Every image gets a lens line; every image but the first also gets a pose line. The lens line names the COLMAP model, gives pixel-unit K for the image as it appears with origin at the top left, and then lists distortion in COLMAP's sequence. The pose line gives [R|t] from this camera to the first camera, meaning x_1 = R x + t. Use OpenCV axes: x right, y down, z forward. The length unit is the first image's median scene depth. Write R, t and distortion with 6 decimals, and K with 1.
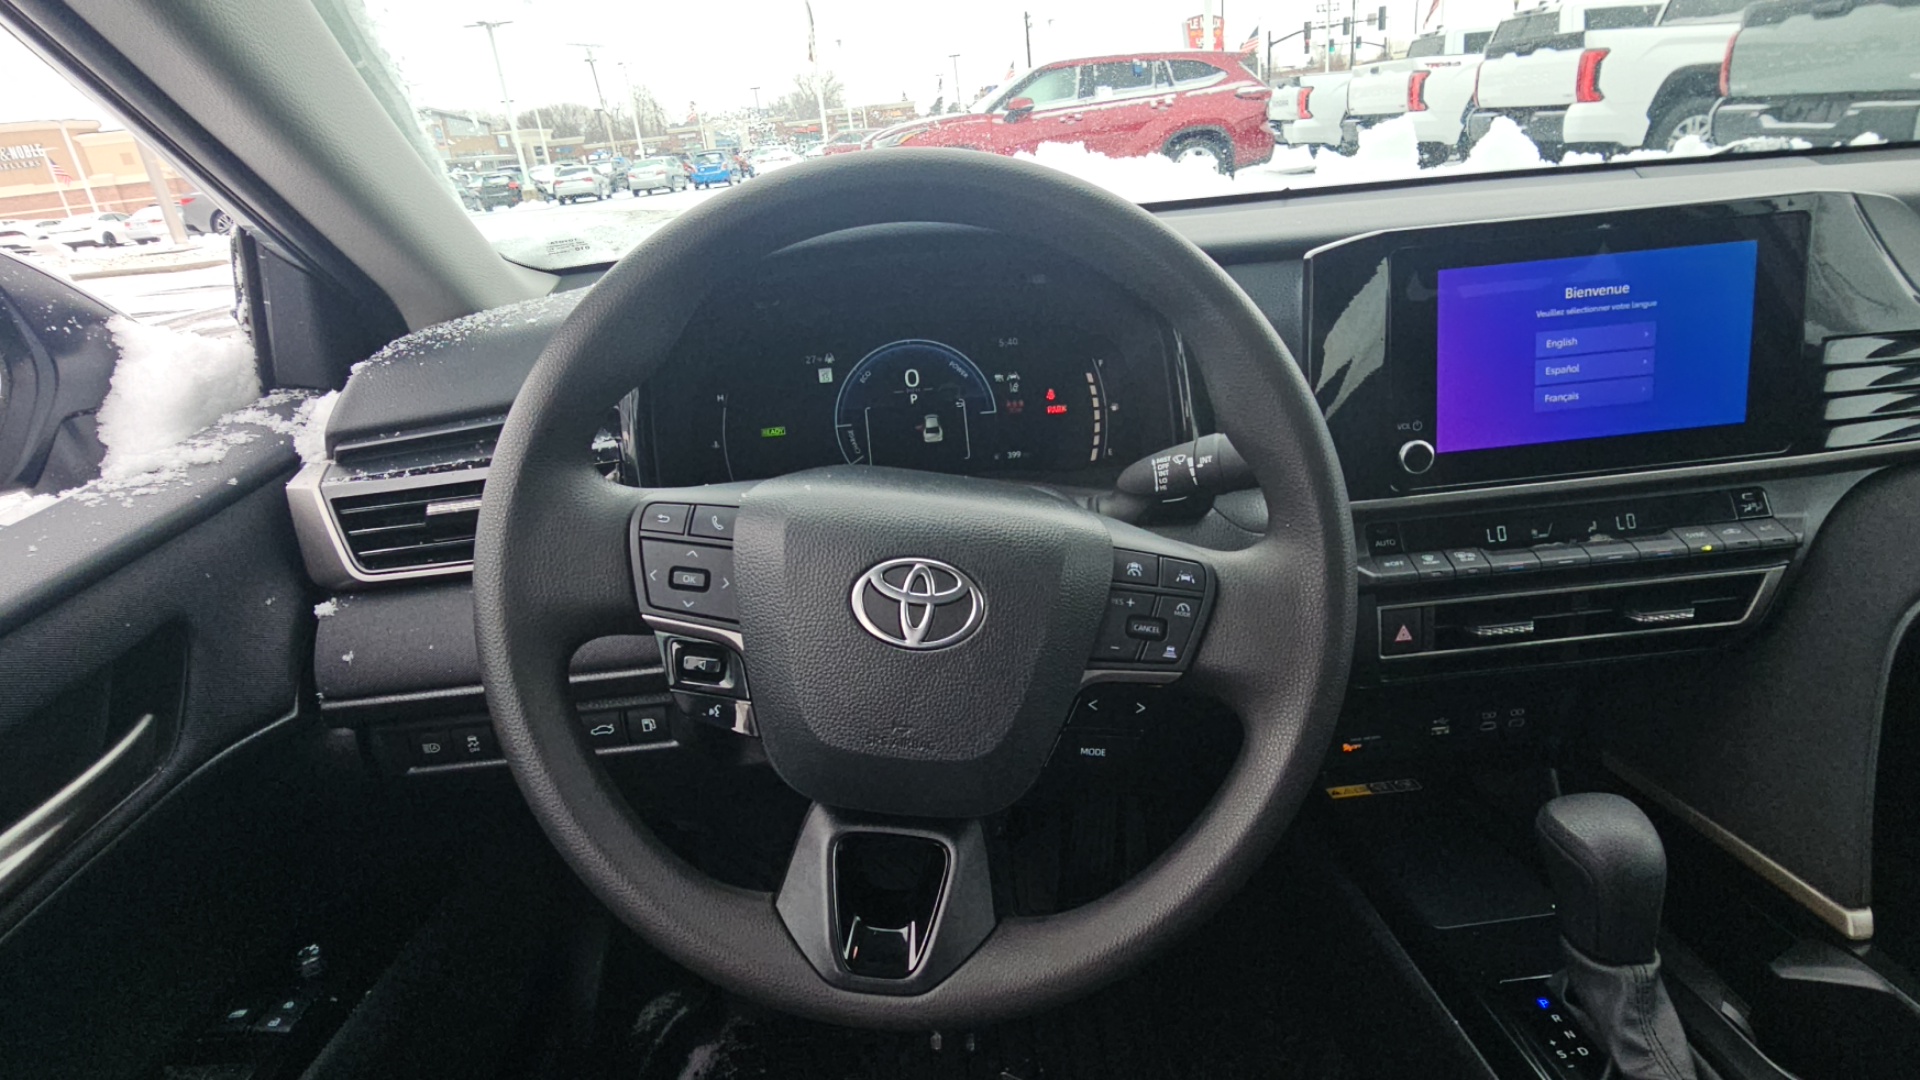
lens RADIAL K [[1036.8, 0, 979.7], [0, 1036.8, 546.5], [0, 0, 1]] dist [0.007026, -0.000911]
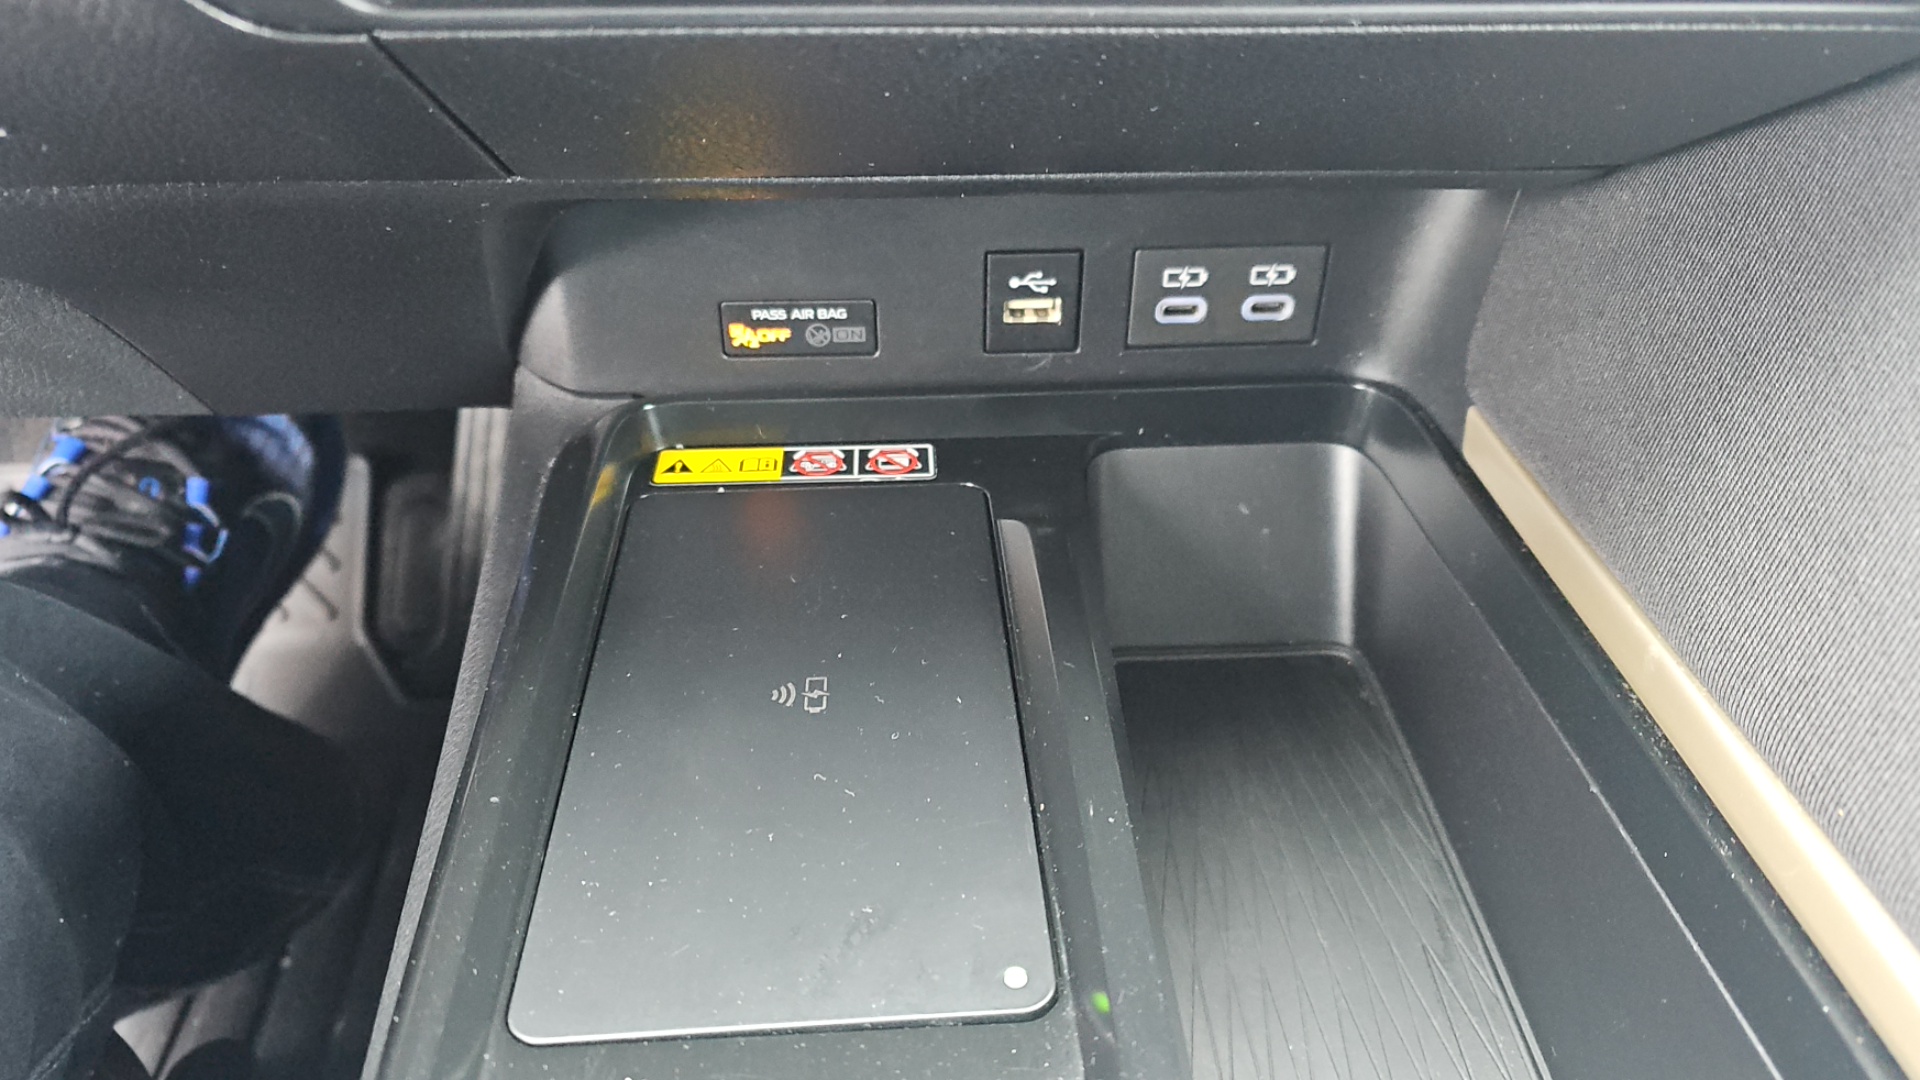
lens RADIAL K [[1400.2, 0, 955.2], [0, 1400.2, 542.7], [0, 0, 1]] dist [0.003916, -0.001381]
pose [[0.996507, 0.078217, 0.029270, 0.534441], [-0.083498, 0.939923, 0.331017, 0.131100], [-0.001621, -0.332305, 0.943171, 0.719471]]
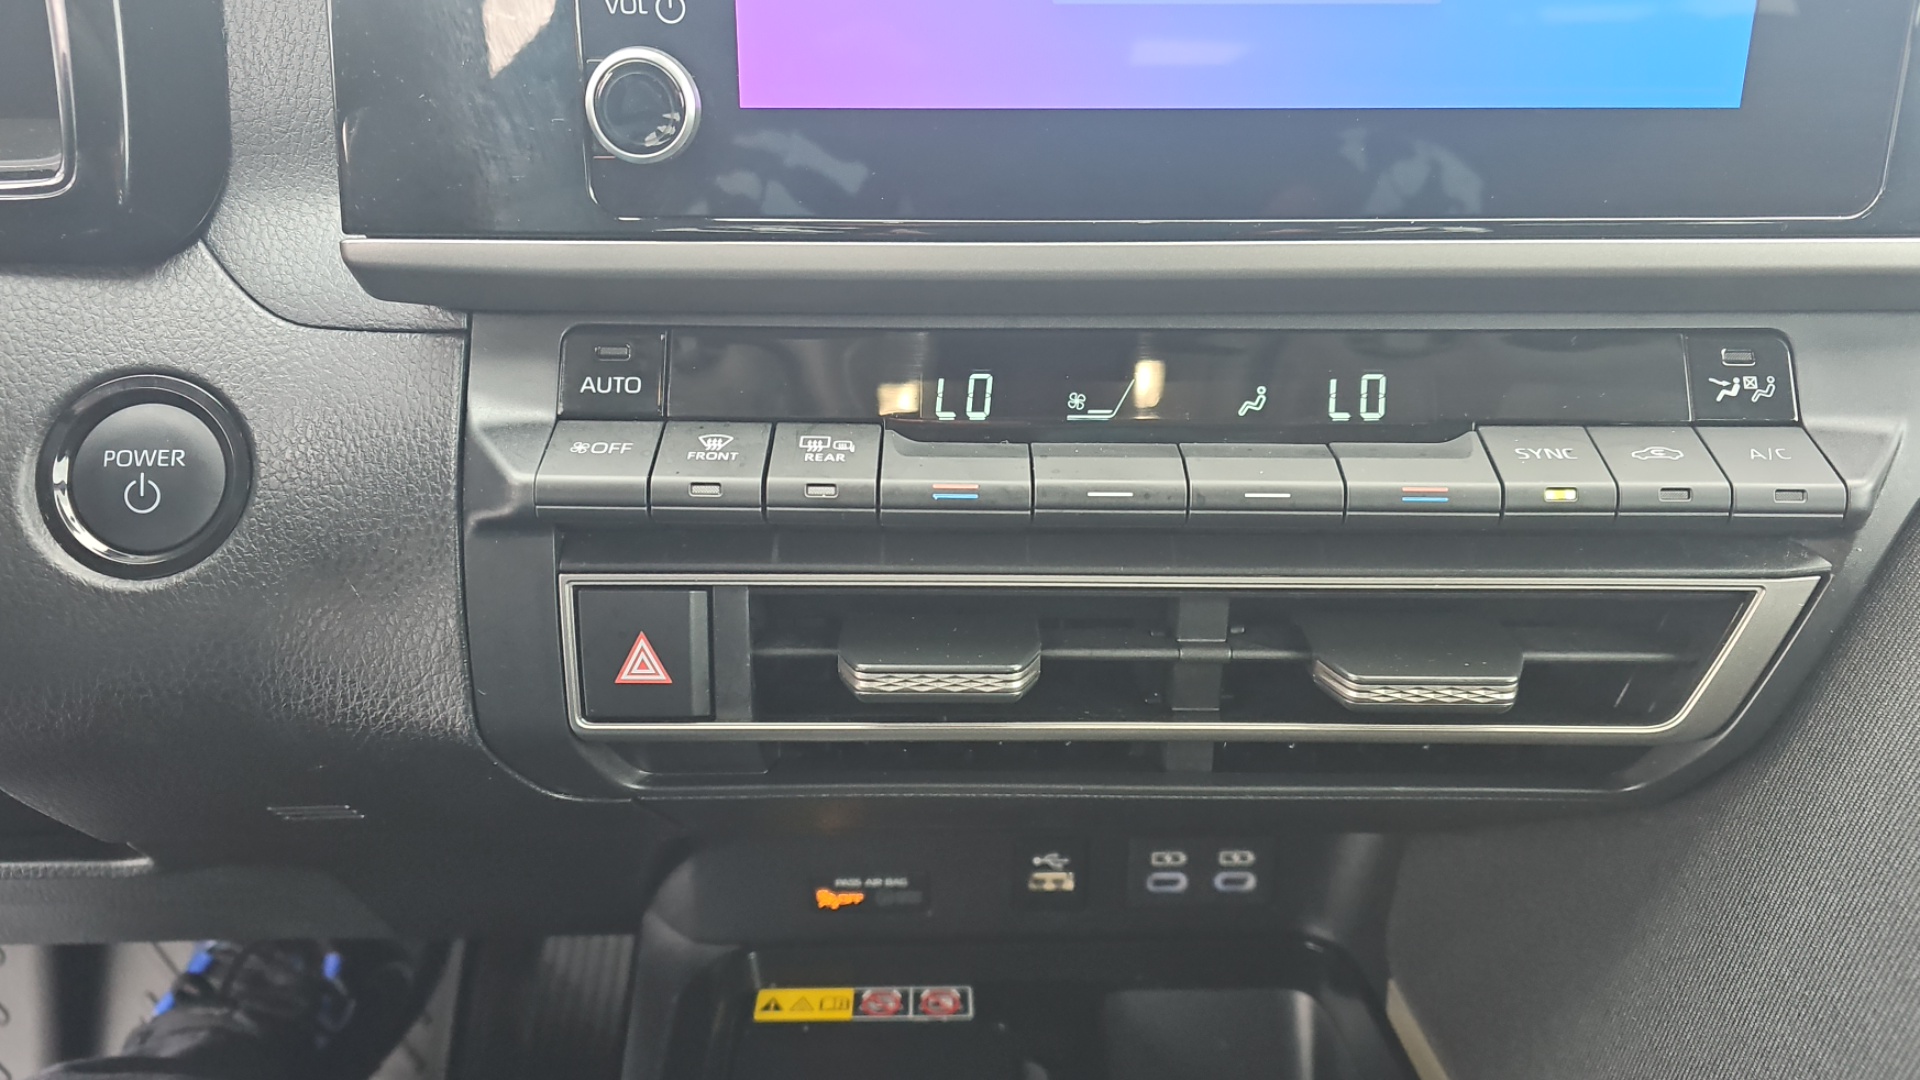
lens RADIAL K [[1400.2, 0, 955.2], [0, 1400.2, 542.7], [0, 0, 1]] dist [0.003916, -0.001381]
pose [[0.994830, 0.100441, -0.014986, 0.517824], [-0.099252, 0.992882, 0.065828, 0.006243], [0.021491, -0.064000, 0.997718, 0.562022]]
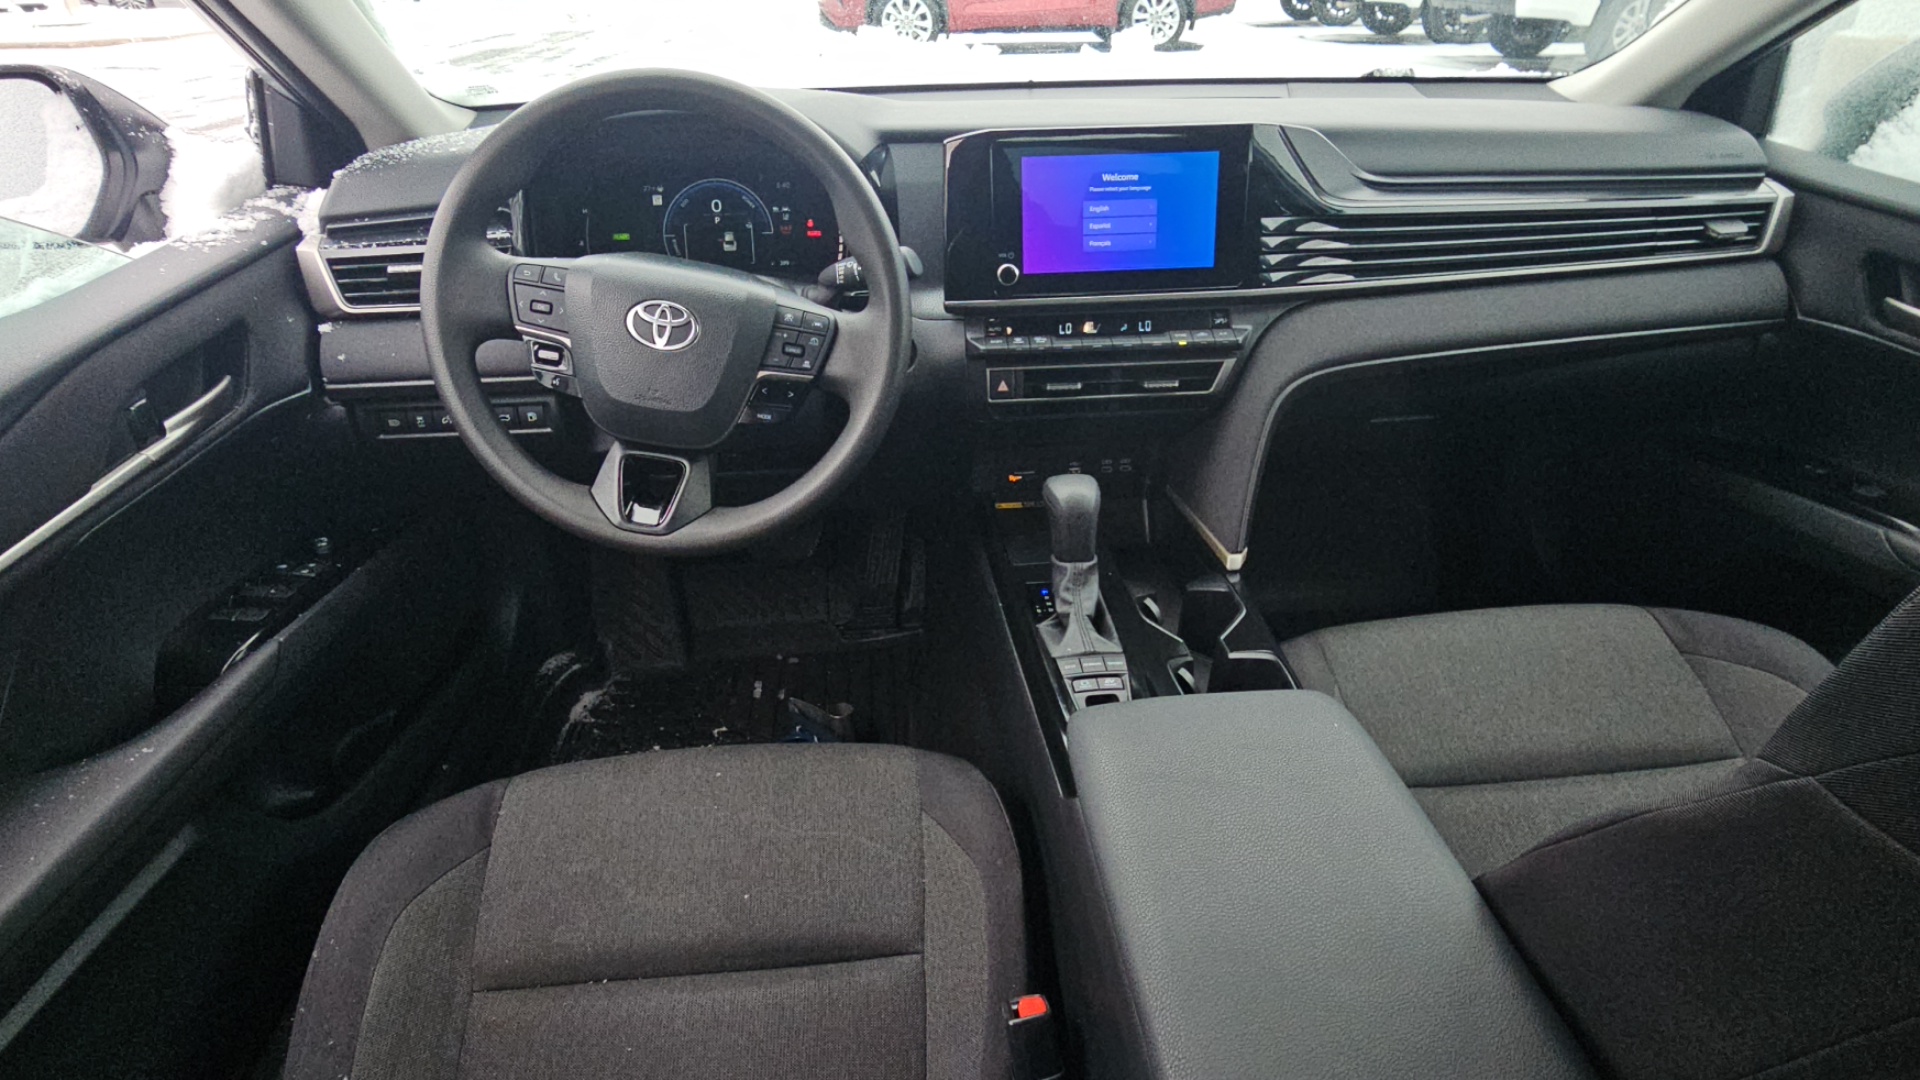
lens RADIAL K [[1029.0, 0, 980.2], [0, 1029.0, 545.8], [0, 0, 1]] dist [0.003822, -0.001026]
pose [[0.997289, 0.047528, 0.056167, 0.296926], [-0.055051, 0.988472, 0.141038, 0.106914], [-0.048816, -0.143748, 0.988410, -0.648235]]
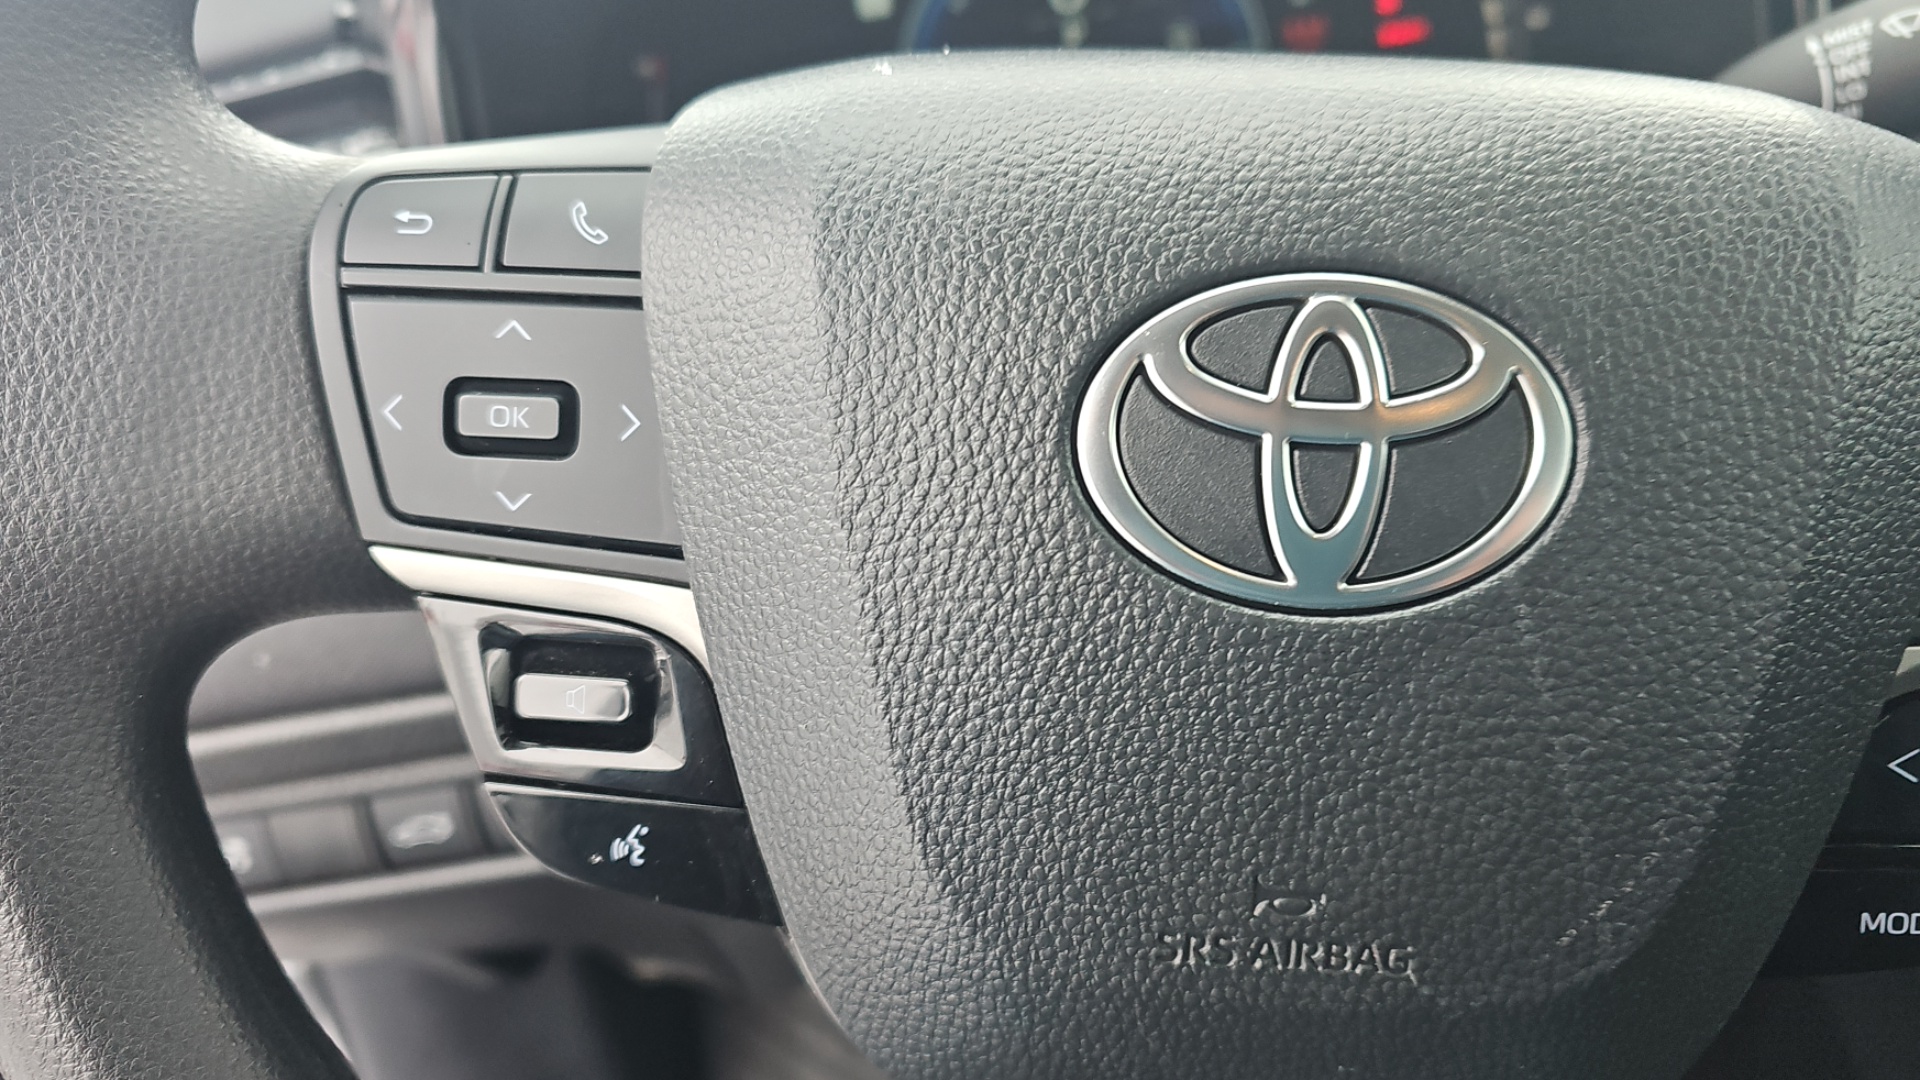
lens RADIAL K [[1375.8, 0, 958.9], [0, 1375.8, 514.9], [0, 0, 1]] dist [0.043691, -0.052798]
pose [[0.995260, -0.060240, -0.076342, -0.088151], [0.064338, 0.996551, 0.052404, 0.033508], [0.072922, -0.057068, 0.995704, 0.439698]]
